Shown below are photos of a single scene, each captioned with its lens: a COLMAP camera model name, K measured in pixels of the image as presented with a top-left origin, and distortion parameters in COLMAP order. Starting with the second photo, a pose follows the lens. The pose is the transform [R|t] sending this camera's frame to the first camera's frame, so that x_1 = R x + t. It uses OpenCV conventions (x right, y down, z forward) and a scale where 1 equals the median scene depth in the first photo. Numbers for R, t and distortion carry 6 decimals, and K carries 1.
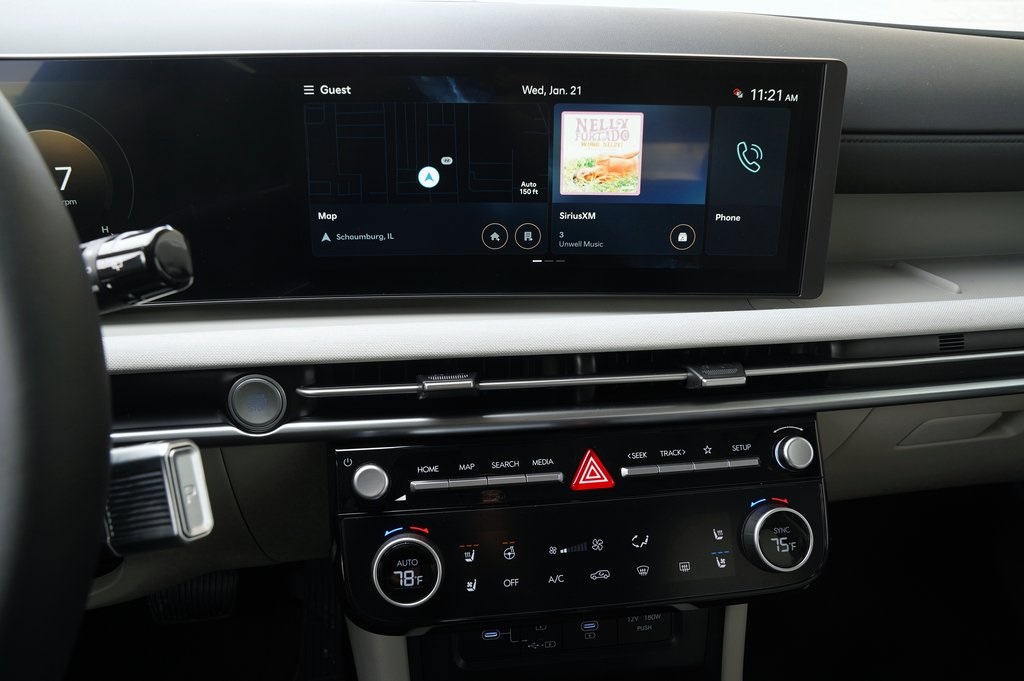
lens RADIAL K [[706.5, 0, 512.0], [0, 706.5, 340.5], [0, 0, 1]] dist [-0.133280, 0.097174]
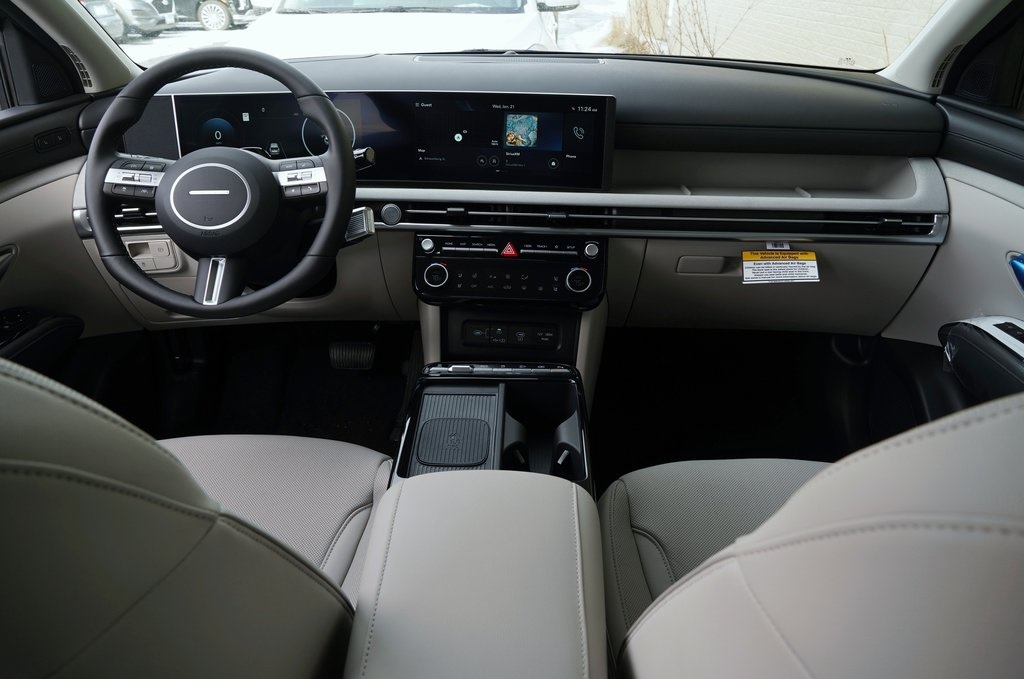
lens RADIAL K [[706.5, 0, 512.0], [0, 706.5, 339.5], [0, 0, 1]] dist [-0.133280, 0.097174]
pose [[0.976306, 0.086884, -0.198186, 0.685799], [-0.080418, 0.995940, 0.040460, 0.418331], [0.200897, -0.023564, 0.979329, -1.621872]]
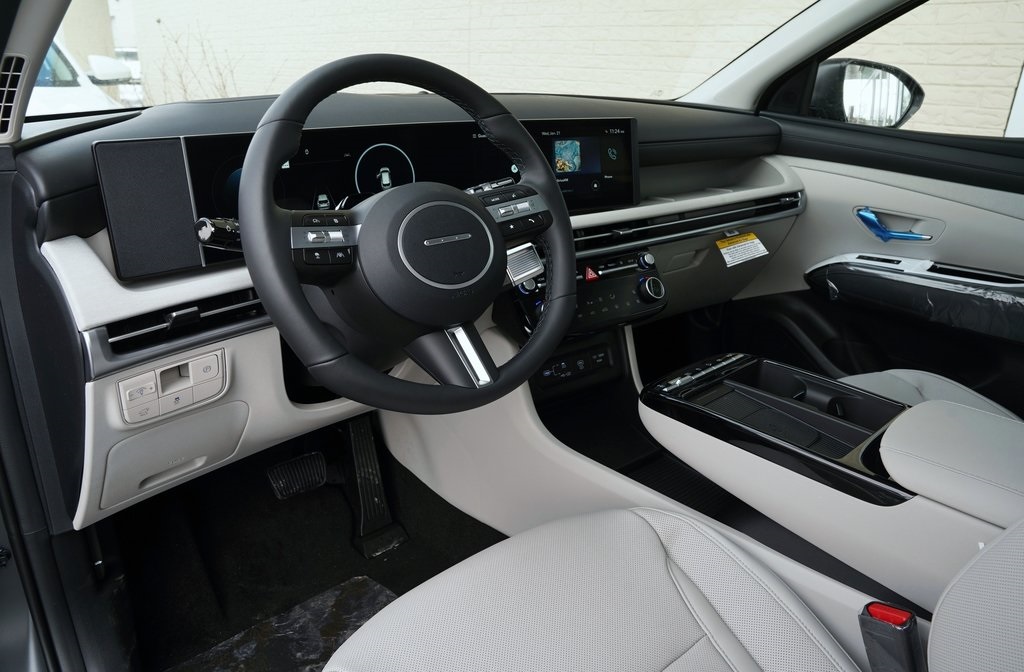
lens RADIAL K [[713.5, 0, 512.0], [0, 713.5, 336.0], [0, 0, 1]] dist [-0.139983, 0.107076]
pose [[0.859155, -0.178638, 0.479522, -1.457300], [0.214919, 0.976399, -0.021327, 0.409248], [-0.464395, 0.121381, 0.877271, -1.165521]]
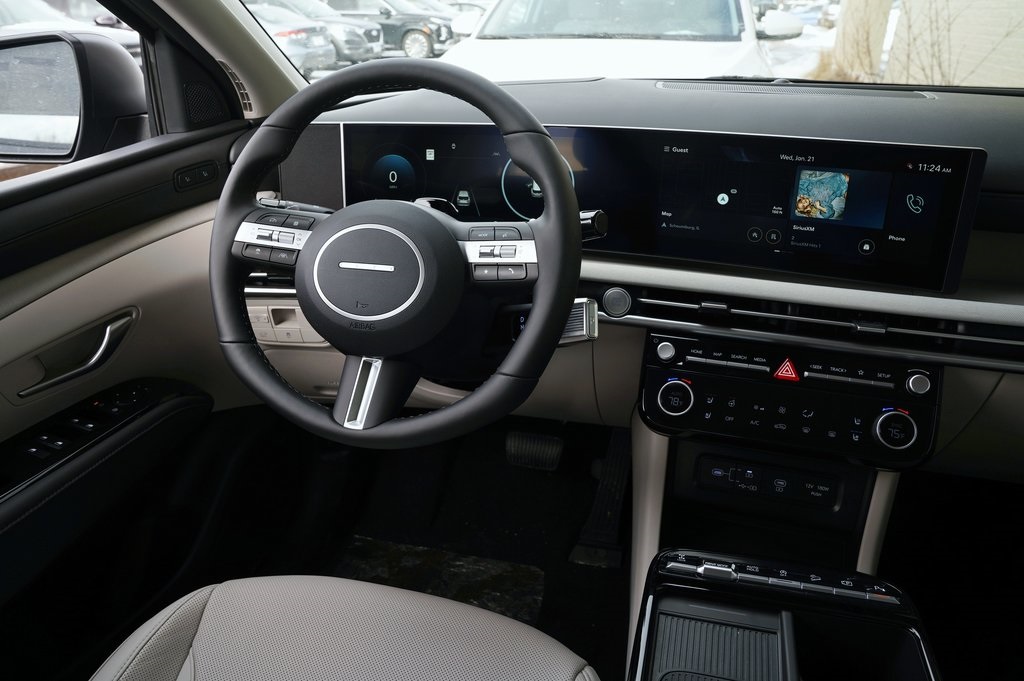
lens RADIAL K [[706.5, 0, 512.0], [0, 706.5, 340.5], [0, 0, 1]] dist [-0.133280, 0.097174]
pose [[0.891517, 0.163429, -0.422479, 0.224803], [-0.166247, 0.985614, 0.030452, 0.176413], [0.421378, 0.043087, 0.905861, -0.903117]]
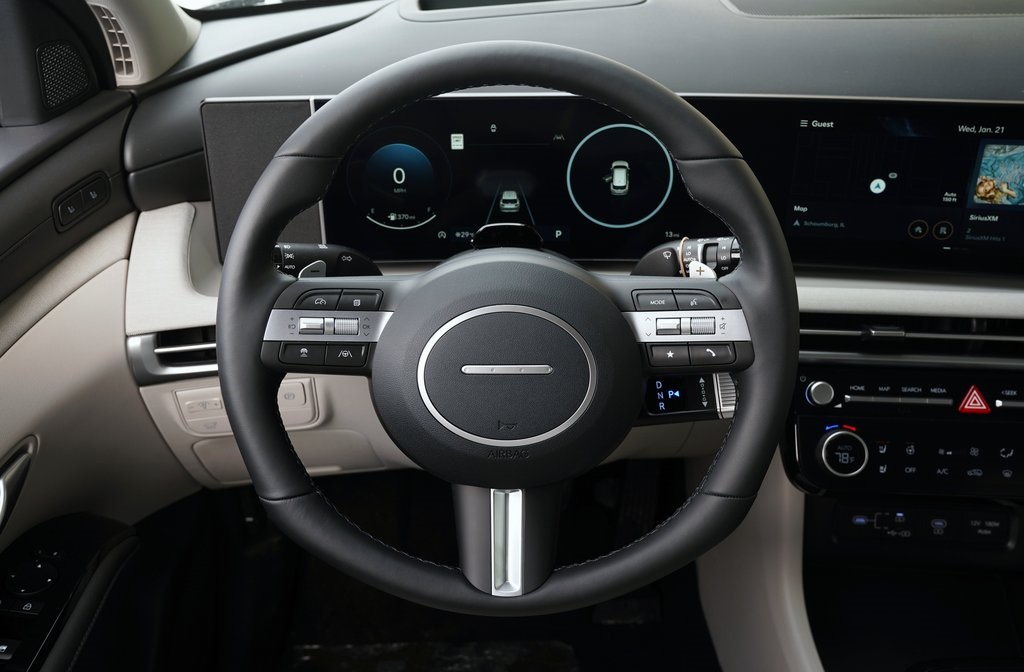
lens RADIAL K [[949.8, 0, 512.0], [0, 949.8, 336.0], [0, 0, 1]] dist [-0.055533, 0.163060]
pose [[0.981379, 0.083768, -0.172852, -0.488125], [-0.066003, 0.992164, 0.106086, -0.085165], [0.180385, -0.092702, 0.979218, -1.040098]]
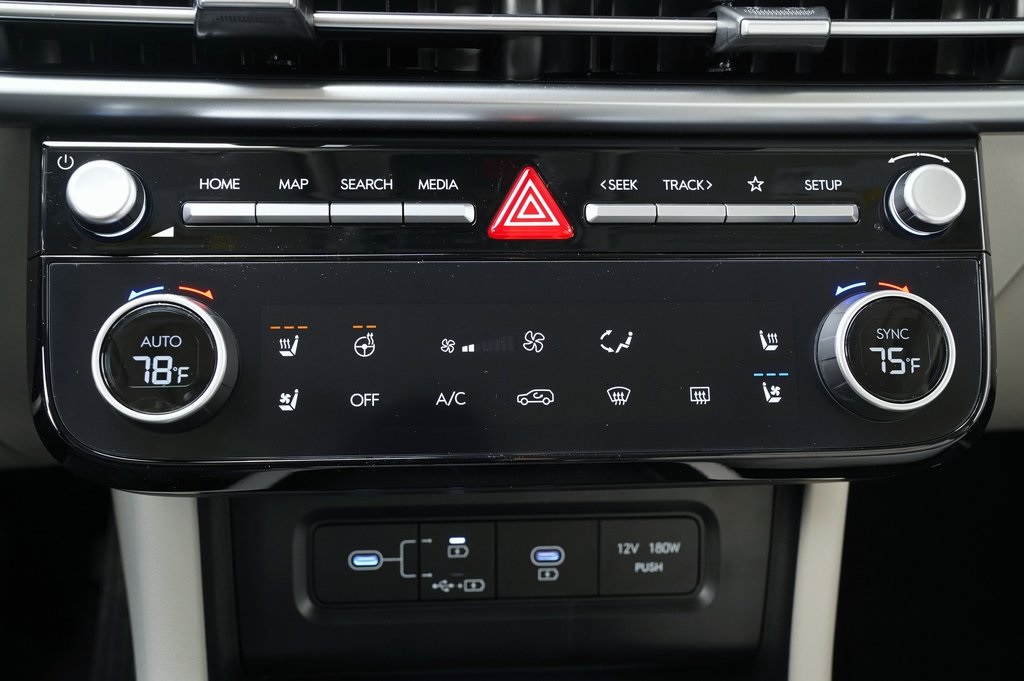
lens RADIAL K [[1112.7, 0, 518.0], [0, 1112.7, 339.5], [0, 0, 1]] dist [0.010083, 0.006508]
pose [[0.998947, 0.037127, -0.026956, 0.132325], [-0.035890, 0.998342, 0.044991, 0.251382], [0.028582, -0.043977, 0.998624, 0.153473]]
